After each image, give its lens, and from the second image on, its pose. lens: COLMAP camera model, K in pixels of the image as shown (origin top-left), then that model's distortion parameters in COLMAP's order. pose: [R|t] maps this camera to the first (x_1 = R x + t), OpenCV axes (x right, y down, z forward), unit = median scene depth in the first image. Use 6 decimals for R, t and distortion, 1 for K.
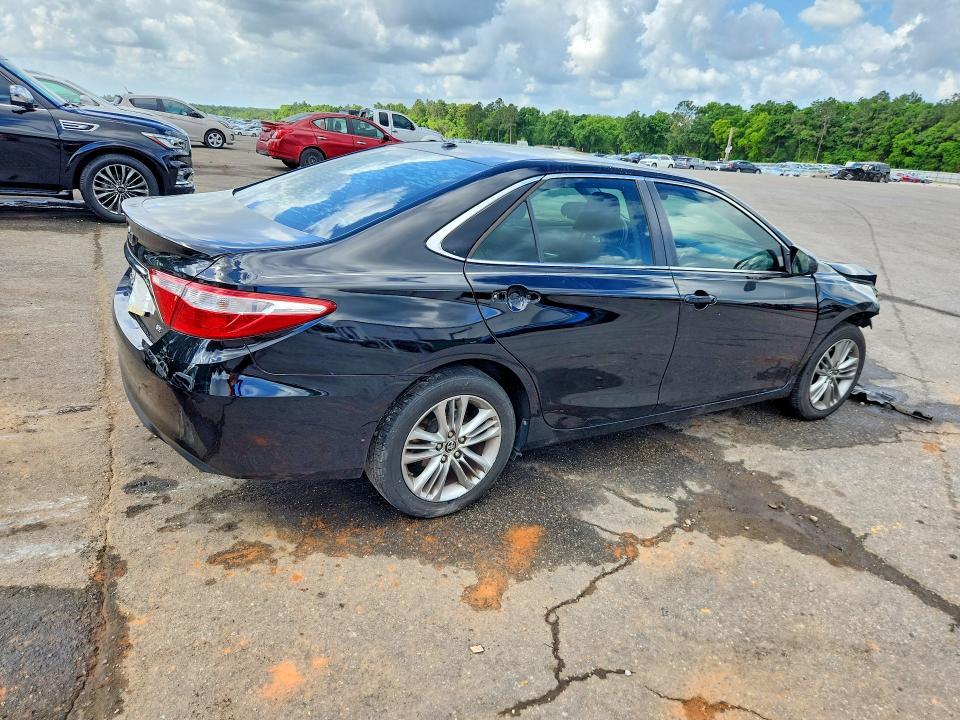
lens RADIAL K [[651.8, 0, 492.0], [0, 651.8, 360.3], [0, 0, 1]] dist [0.004706, 0.001562]
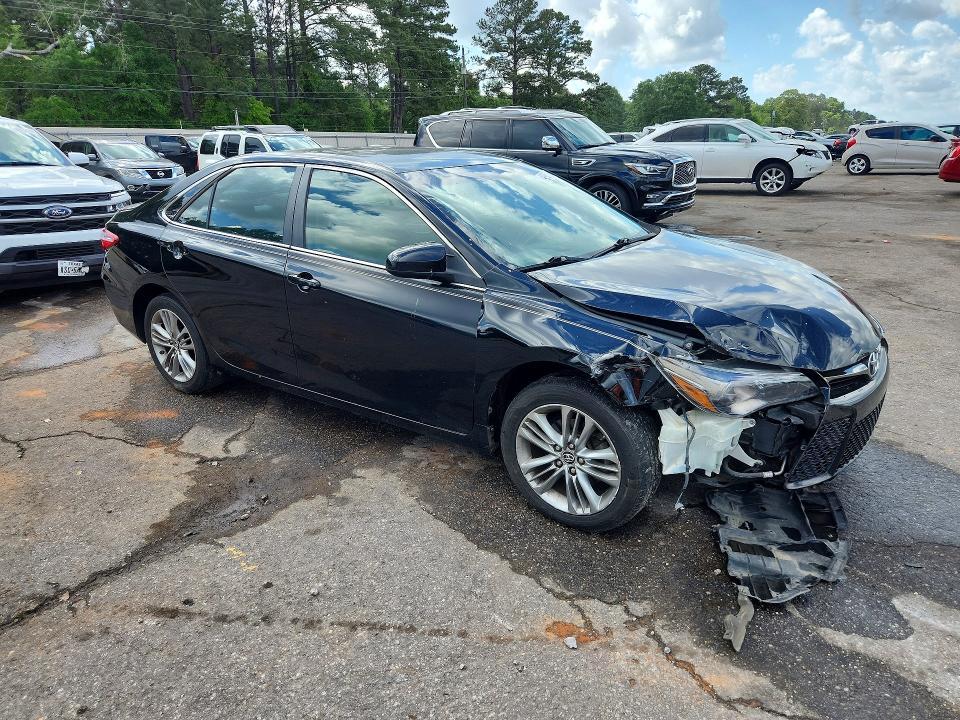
lens RADIAL K [[678.4, 0, 464.9], [0, 678.4, 359.3], [0, 0, 1]] dist [0.019607, -0.002275]
pose [[0.353470, 0.186529, -0.916660, 1.457926], [-0.252019, 0.962675, 0.098712, -0.145584], [0.900858, 0.196124, 0.387286, 0.876209]]
